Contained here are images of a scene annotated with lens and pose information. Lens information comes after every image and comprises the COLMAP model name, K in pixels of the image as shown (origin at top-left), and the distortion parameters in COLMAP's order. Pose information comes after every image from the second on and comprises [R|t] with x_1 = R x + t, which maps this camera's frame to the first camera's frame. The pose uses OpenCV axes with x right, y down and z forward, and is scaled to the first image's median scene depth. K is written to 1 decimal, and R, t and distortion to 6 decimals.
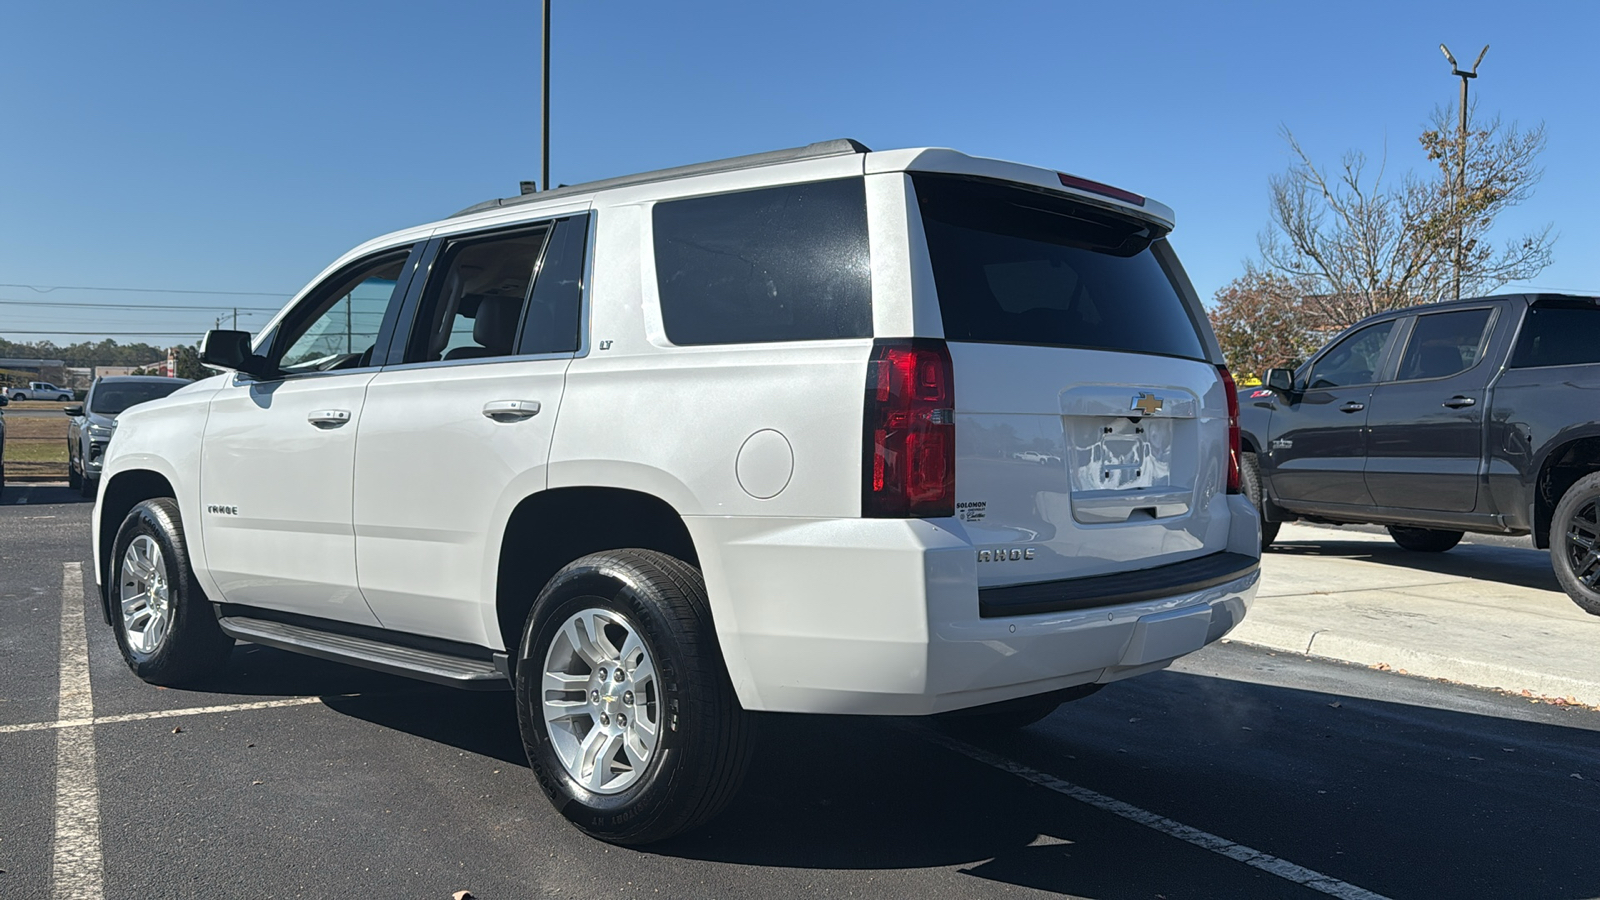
lens RADIAL K [[1313.2, 0, 784.8], [0, 1313.2, 447.2], [0, 0, 1]] dist [0.064505, -0.091511]
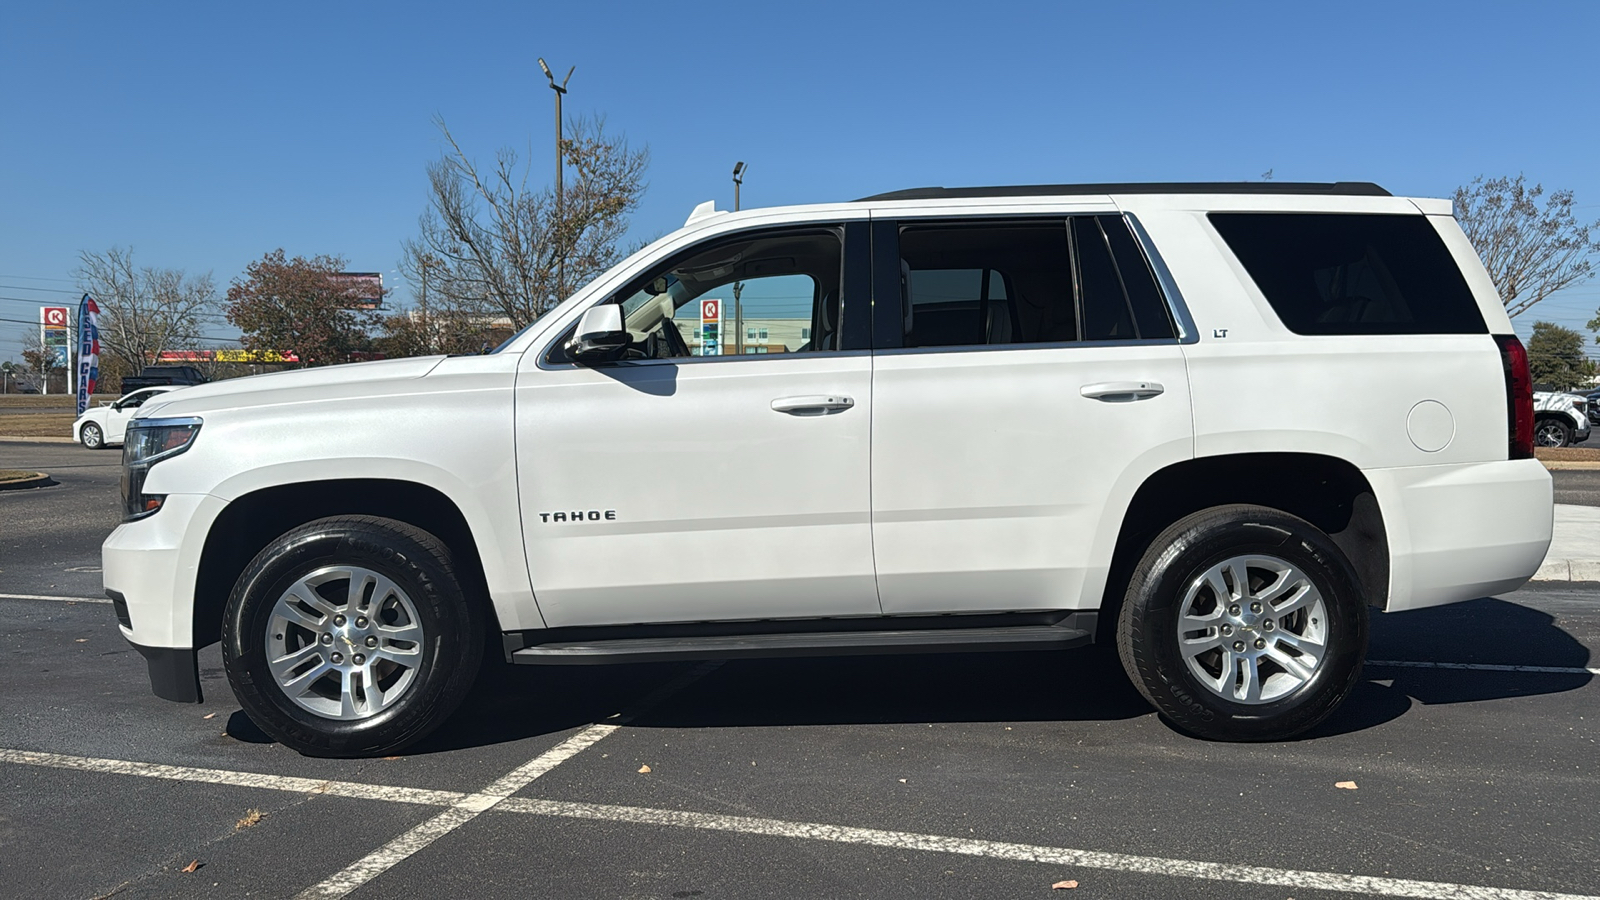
lens RADIAL K [[1313.2, 0, 789.7], [0, 1313.2, 465.4], [0, 0, 1]] dist [0.064505, -0.091511]
pose [[0.719510, -0.053076, 0.692451, -0.320440], [0.031777, 0.998547, 0.043519, -0.006086], [-0.693755, -0.009308, 0.720151, 0.106865]]
